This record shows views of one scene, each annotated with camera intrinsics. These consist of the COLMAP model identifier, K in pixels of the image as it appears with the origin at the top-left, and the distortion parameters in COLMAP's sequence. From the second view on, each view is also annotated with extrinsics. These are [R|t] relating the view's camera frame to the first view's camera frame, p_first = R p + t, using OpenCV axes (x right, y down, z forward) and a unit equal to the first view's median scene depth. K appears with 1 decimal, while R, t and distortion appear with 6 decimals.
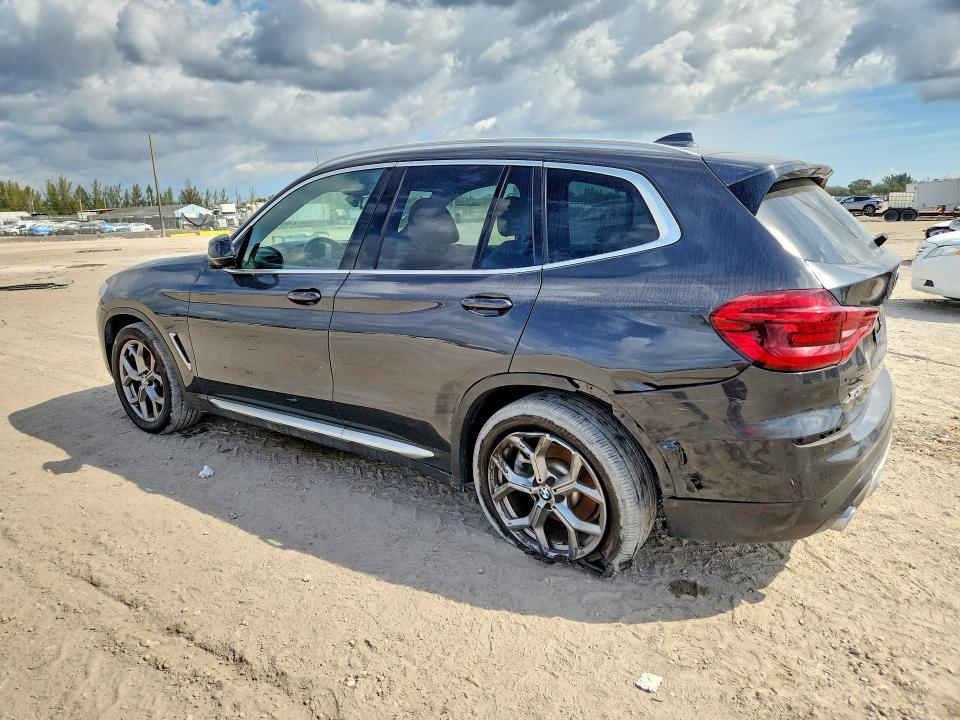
lens RADIAL K [[649.6, 0, 484.4], [0, 649.6, 359.4], [0, 0, 1]] dist [0.071506, -0.062178]
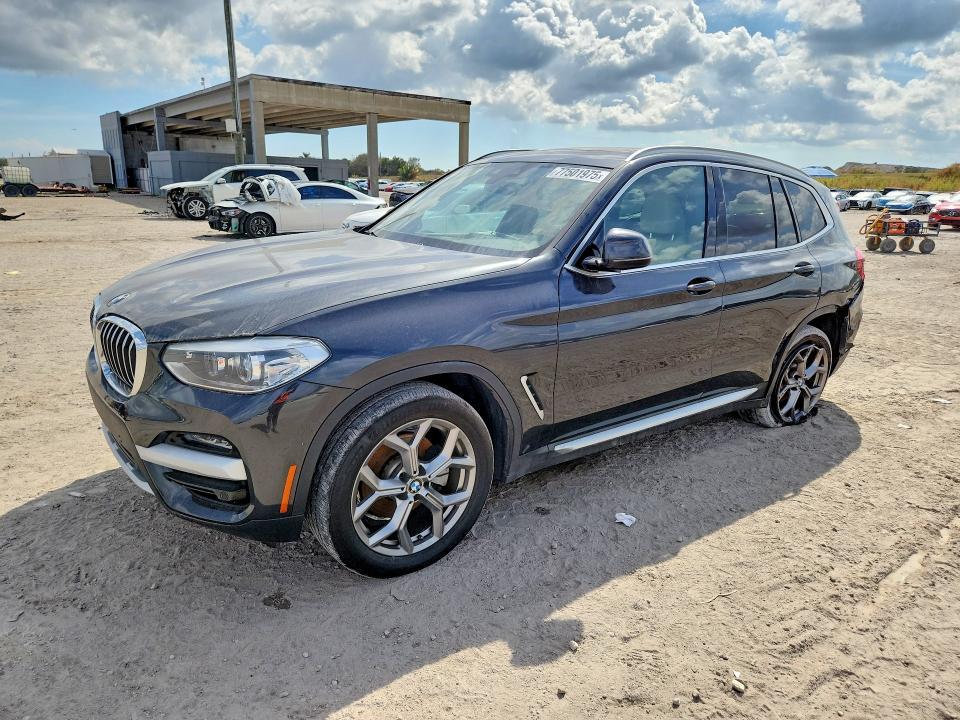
lens RADIAL K [[649.6, 0, 484.4], [0, 649.6, 359.4], [0, 0, 1]] dist [0.071506, -0.062178]
pose [[0.266850, -0.205034, 0.941675, -1.141654], [0.170469, 0.971742, 0.163273, -0.176372], [-0.948542, 0.116957, 0.294262, 0.863913]]
